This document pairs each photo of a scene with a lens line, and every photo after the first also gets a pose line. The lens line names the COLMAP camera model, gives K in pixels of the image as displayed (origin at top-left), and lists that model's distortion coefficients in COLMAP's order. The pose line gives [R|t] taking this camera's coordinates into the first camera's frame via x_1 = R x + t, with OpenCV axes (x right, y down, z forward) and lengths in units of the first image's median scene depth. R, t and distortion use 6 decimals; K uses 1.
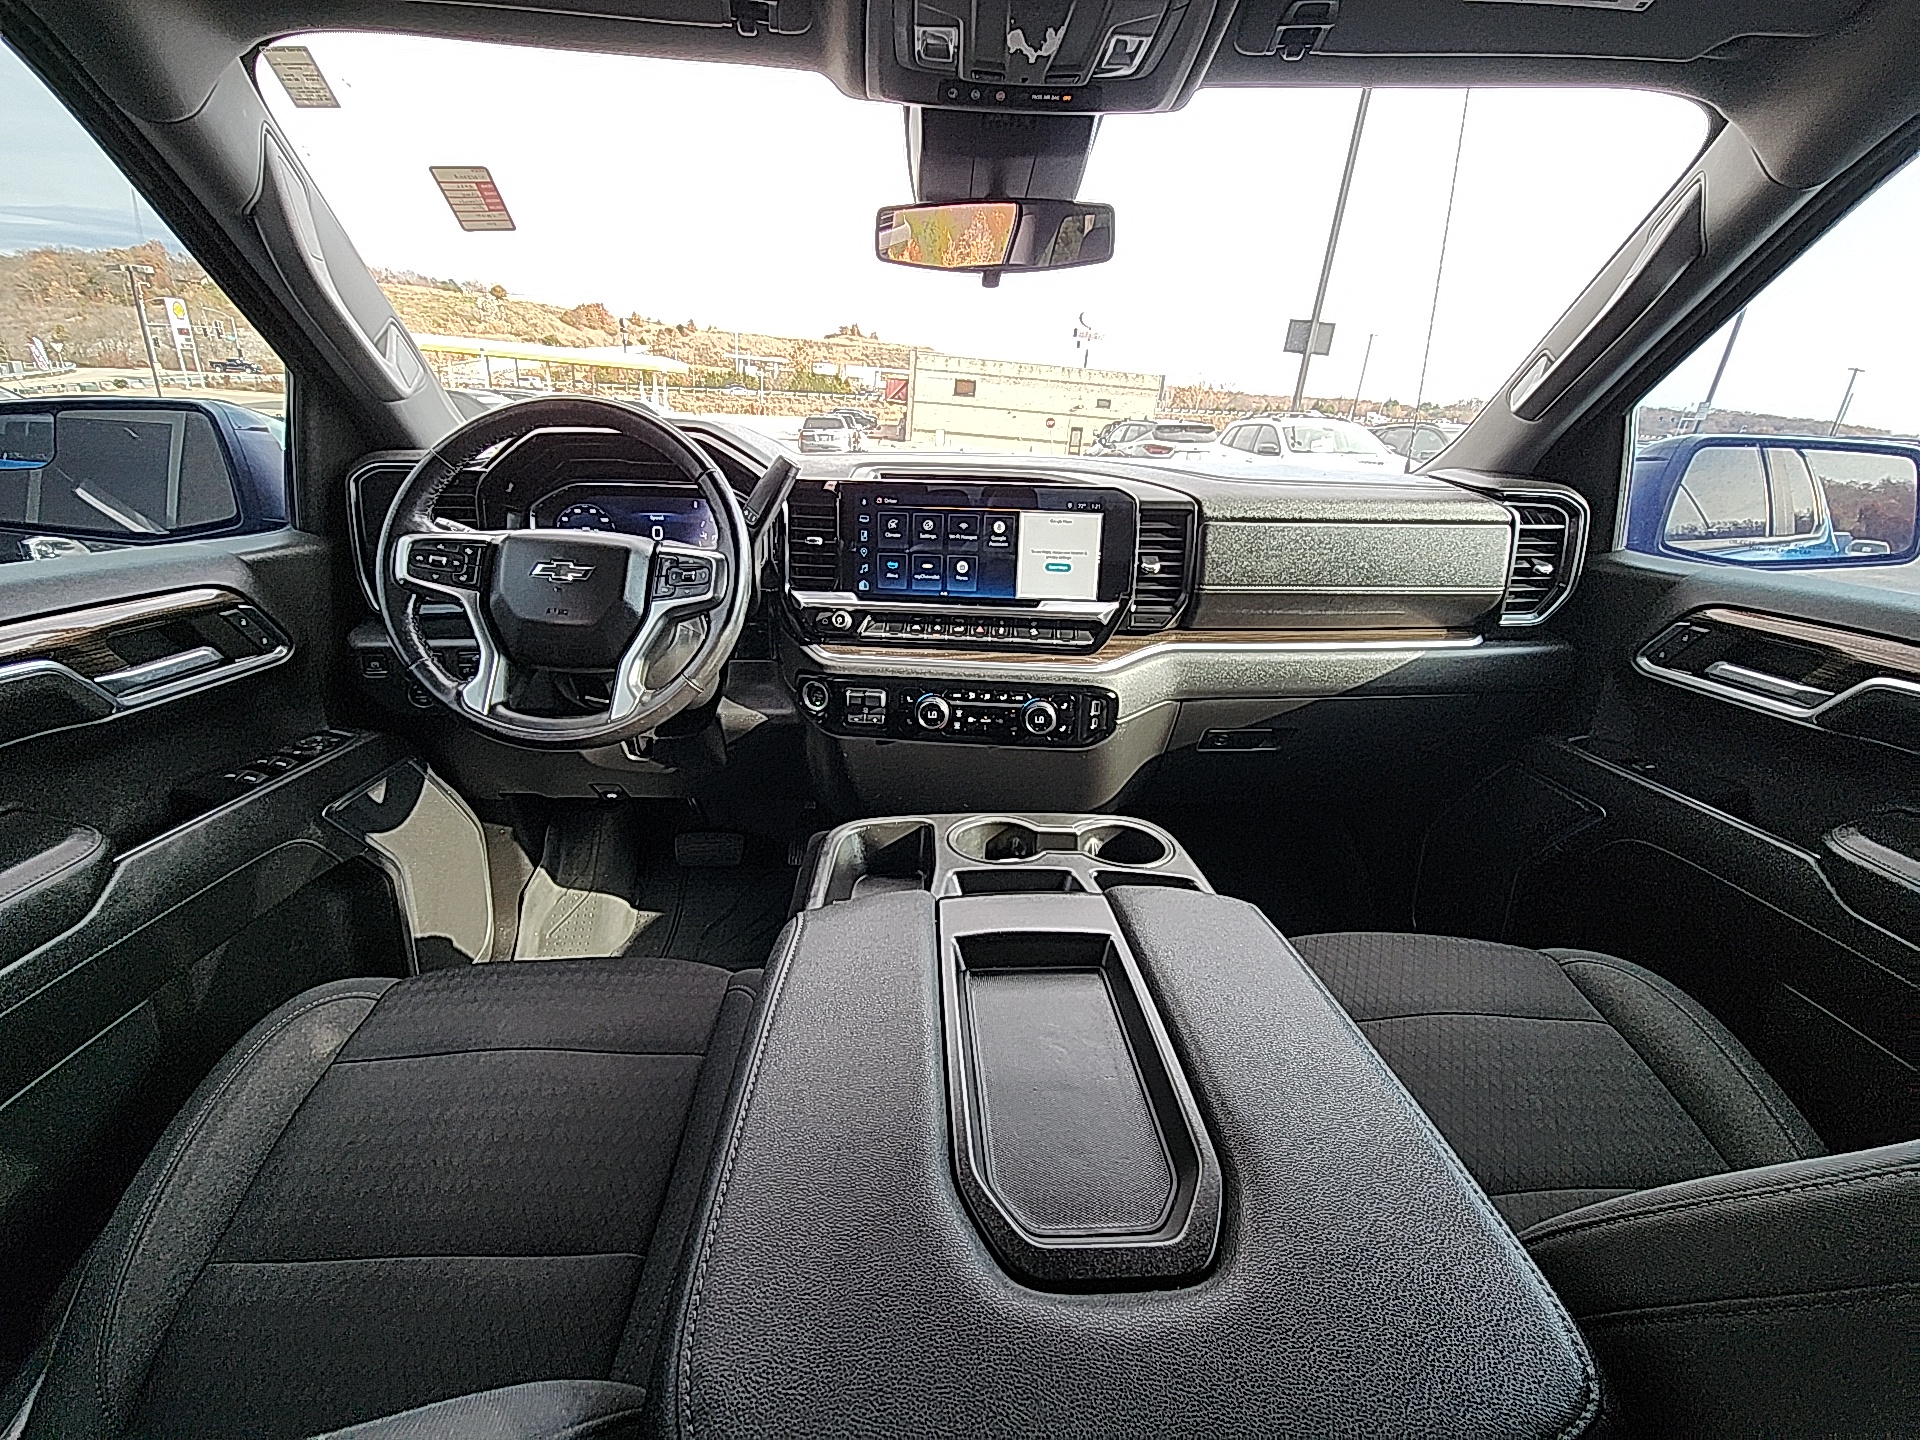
lens RADIAL K [[771.5, 0, 950.8], [0, 771.5, 701.5], [0, 0, 1]] dist [0.016666, -0.010759]
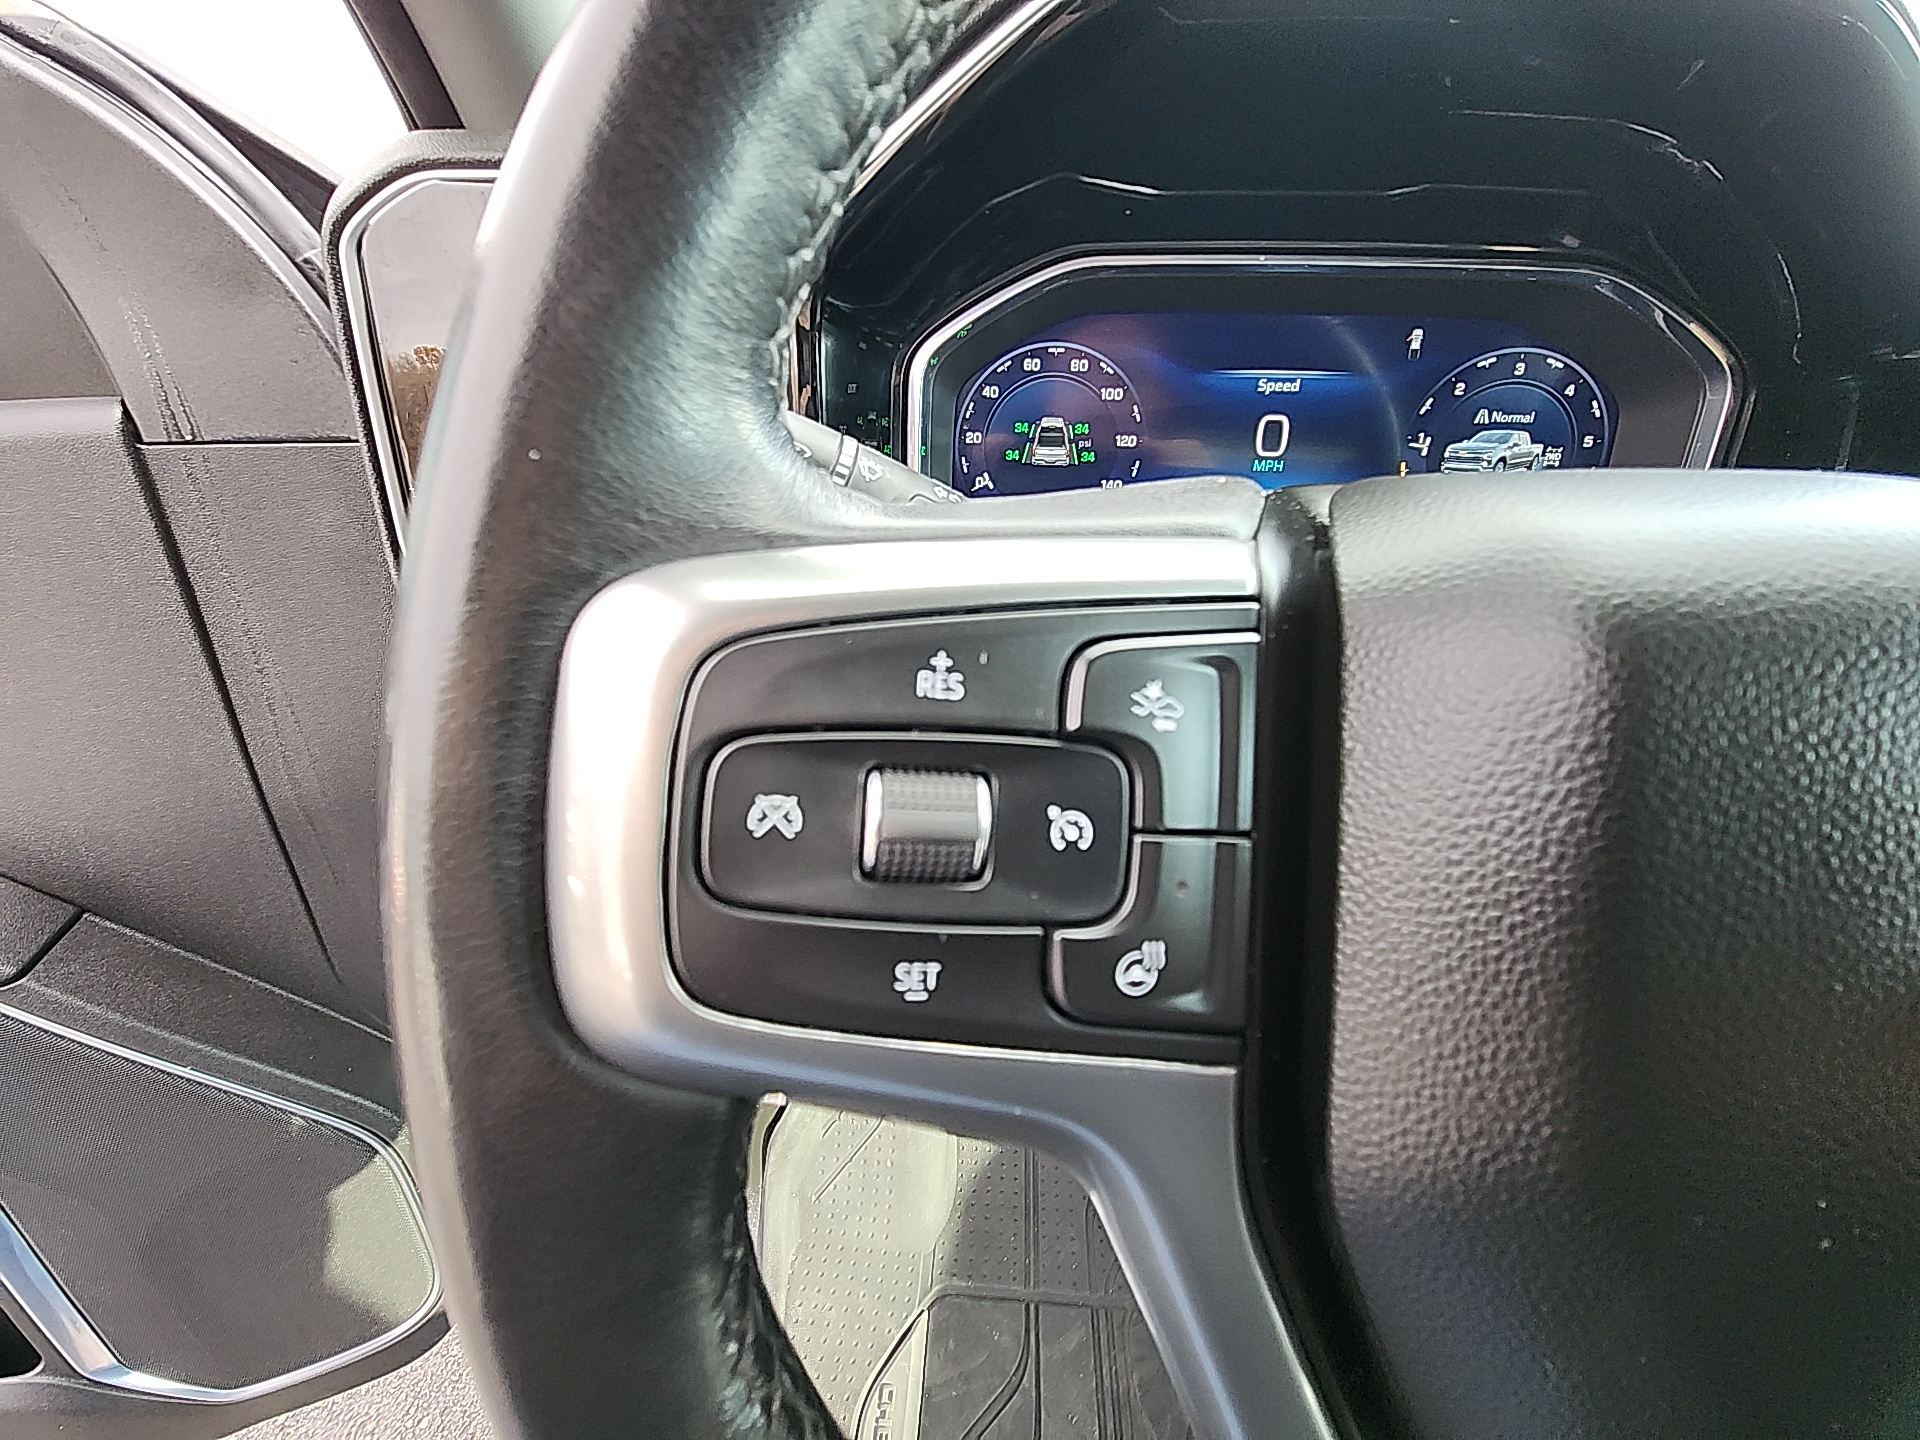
lens RADIAL K [[774.4, 0, 949.1], [0, 774.4, 699.7], [0, 0, 1]] dist [0.001533, -0.000256]
pose [[0.993611, 0.036852, -0.106670, -0.527864], [-0.020427, 0.988298, 0.151163, -0.174367], [0.110993, -0.148018, 0.982737, 0.733632]]
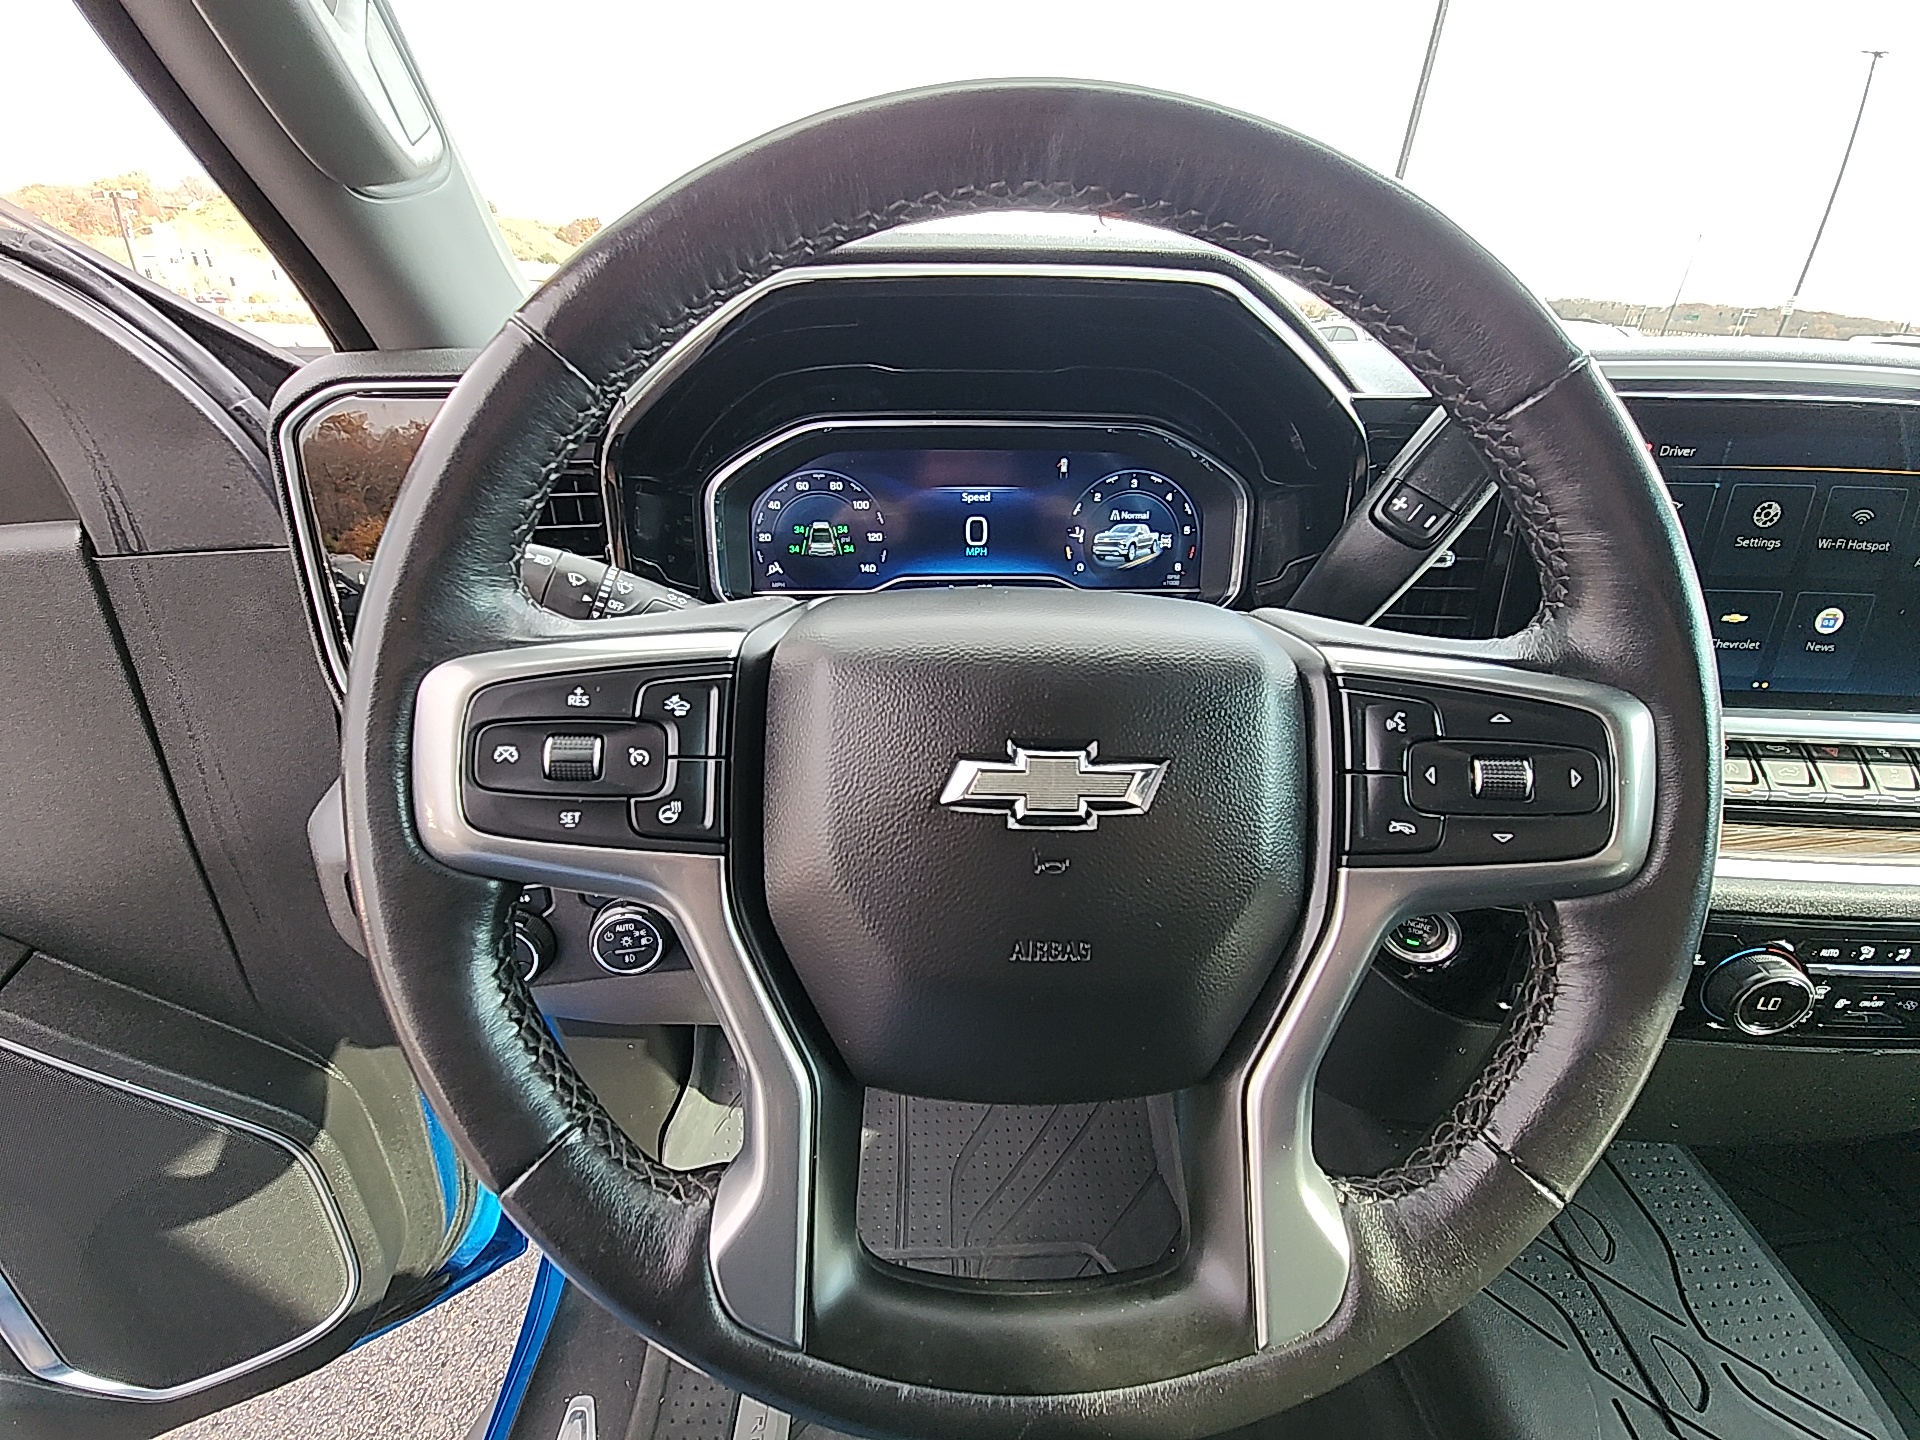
lens RADIAL K [[771.1, 0, 950.0], [0, 771.1, 697.9], [0, 0, 1]] dist [0.009740, -0.009049]
pose [[0.999638, -0.016164, -0.021524, -0.431374], [0.018053, 0.995717, 0.090674, -0.181216], [0.019966, -0.091030, 0.995648, 0.608202]]
